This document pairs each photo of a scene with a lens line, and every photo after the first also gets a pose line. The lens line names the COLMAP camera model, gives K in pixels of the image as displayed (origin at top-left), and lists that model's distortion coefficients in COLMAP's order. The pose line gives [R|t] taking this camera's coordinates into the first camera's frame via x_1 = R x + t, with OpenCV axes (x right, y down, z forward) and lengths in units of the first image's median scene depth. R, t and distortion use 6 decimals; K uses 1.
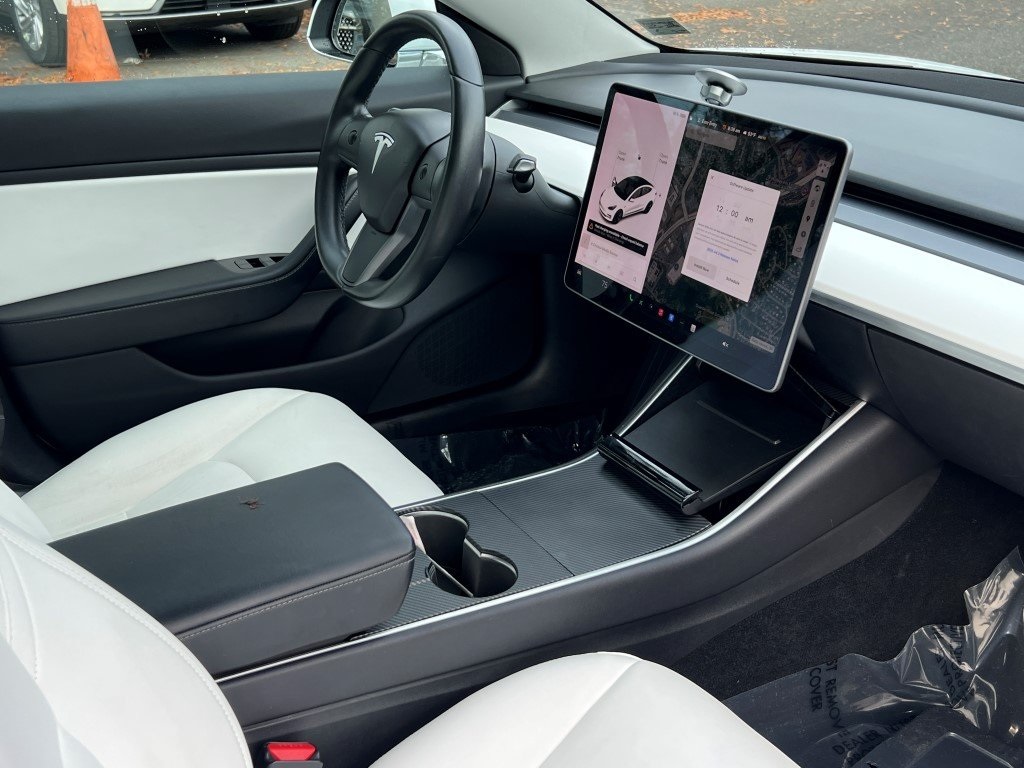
lens RADIAL K [[1150.2, 0, 515.0], [0, 1150.2, 406.4], [0, 0, 1]] dist [0.021789, 0.000000]
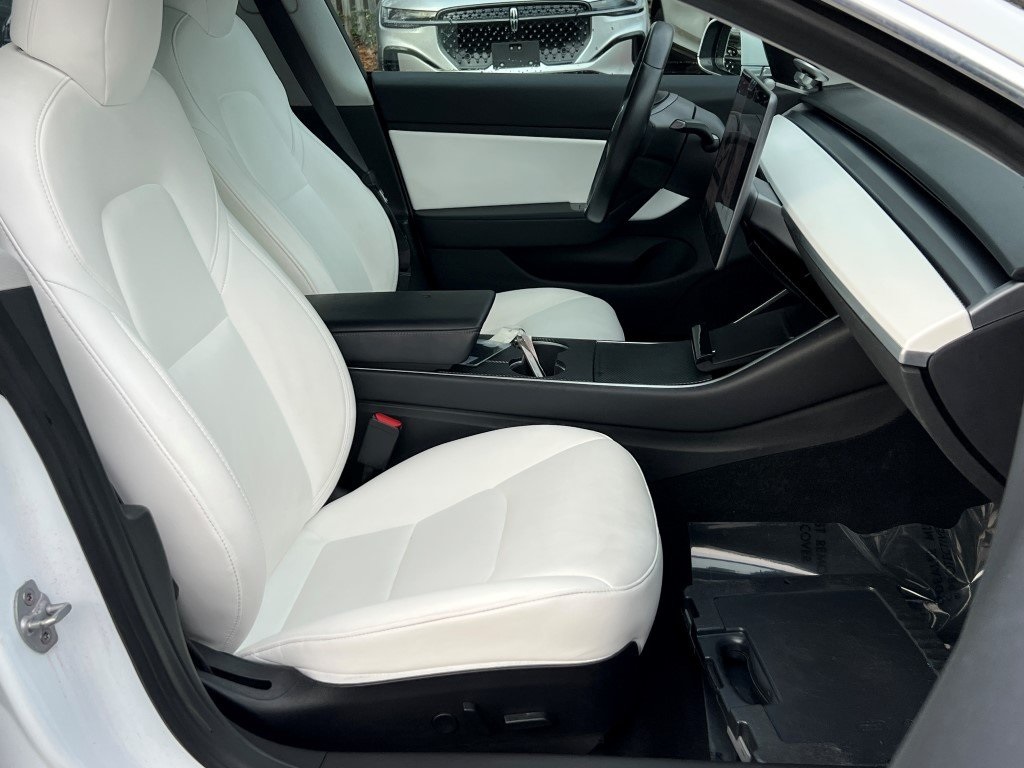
lens RADIAL K [[1150.2, 0, 516.3], [0, 1150.2, 380.2], [0, 0, 1]] dist [0.021789, 0.000000]
pose [[0.812912, 0.177965, -0.554529, 0.865368], [-0.221042, 0.975202, -0.011065, 0.198815], [0.538809, 0.131569, 0.832090, -0.319366]]
